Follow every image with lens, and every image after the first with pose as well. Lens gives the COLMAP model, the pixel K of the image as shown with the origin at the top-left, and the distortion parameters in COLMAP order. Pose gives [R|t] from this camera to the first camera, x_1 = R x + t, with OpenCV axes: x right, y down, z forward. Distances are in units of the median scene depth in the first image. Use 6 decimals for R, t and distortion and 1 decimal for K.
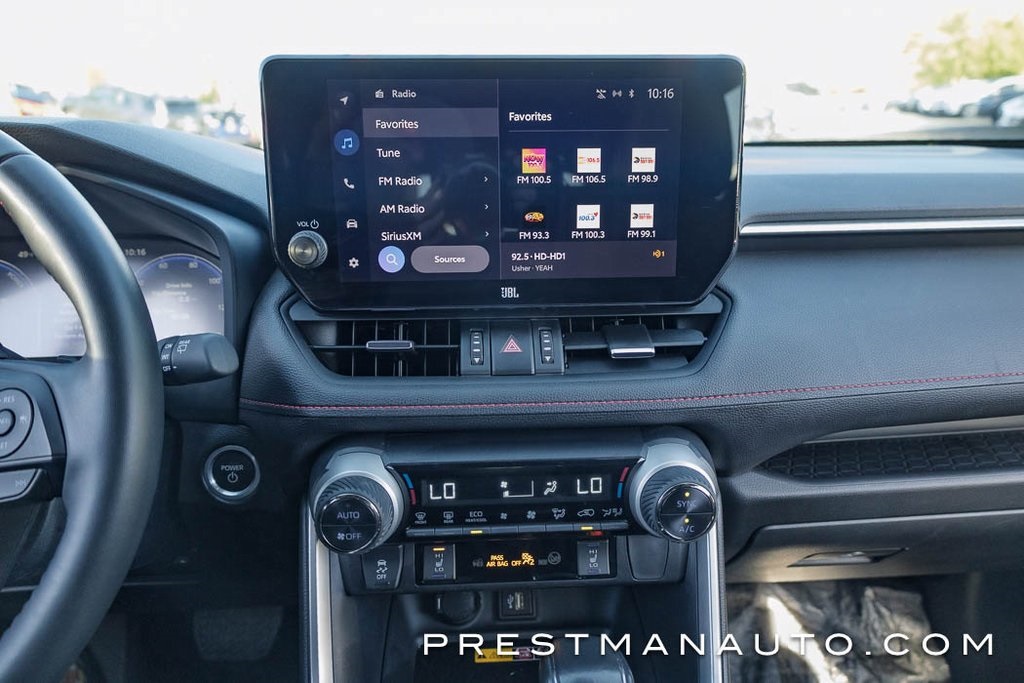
lens RADIAL K [[666.5, 0, 514.0], [0, 666.5, 340.8], [0, 0, 1]] dist [-0.007576, 0.008929]
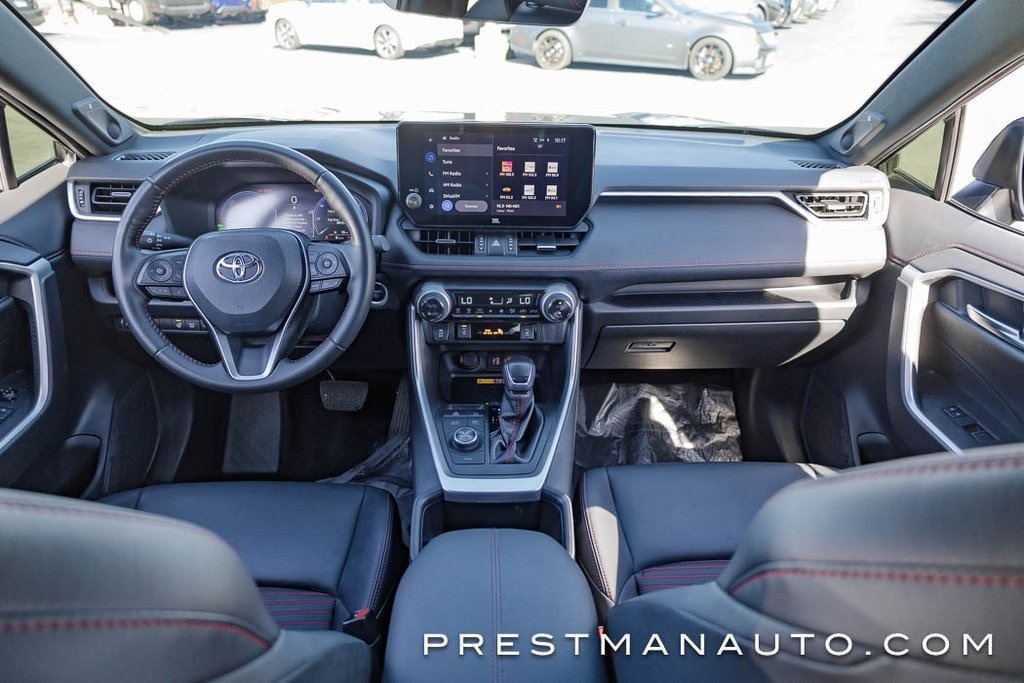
lens RADIAL K [[666.5, 0, 517.2], [0, 666.5, 344.7], [0, 0, 1]] dist [-0.007576, 0.008929]
pose [[0.999423, 0.033290, 0.006774, 0.070158], [-0.033961, 0.984041, 0.174672, -0.055519], [-0.000851, -0.174802, 0.984603, -1.460130]]
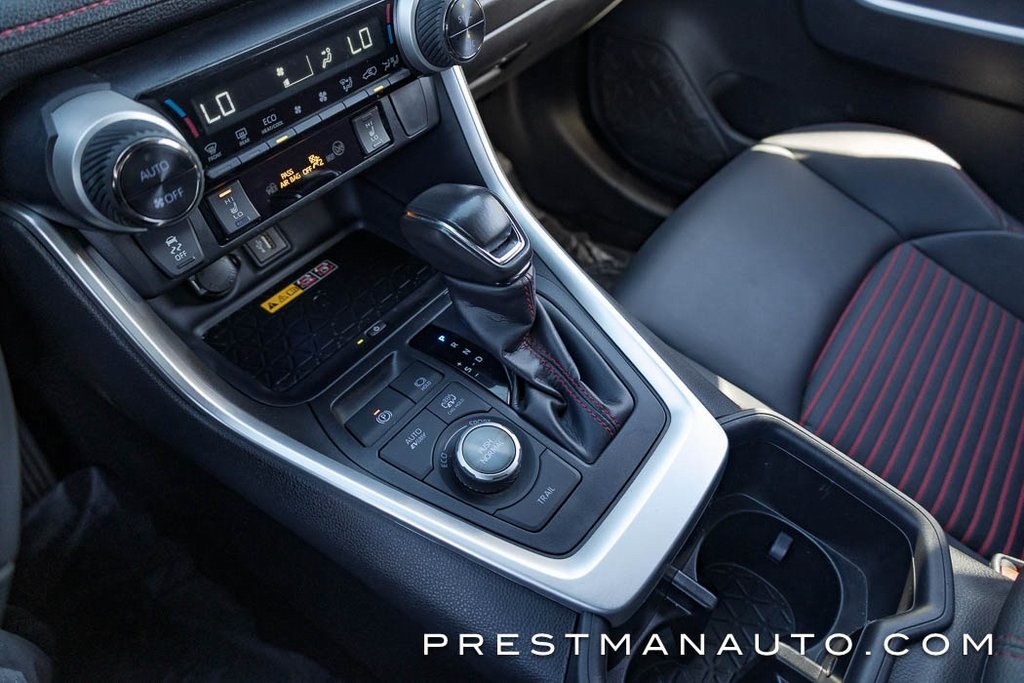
lens RADIAL K [[666.5, 0, 517.8], [0, 666.5, 342.6], [0, 0, 1]] dist [-0.007576, 0.008929]
pose [[0.646574, -0.555153, 0.523209, -0.414730], [0.217754, 0.791636, 0.570872, 0.075049], [-0.731113, -0.255180, 0.632738, 0.189699]]
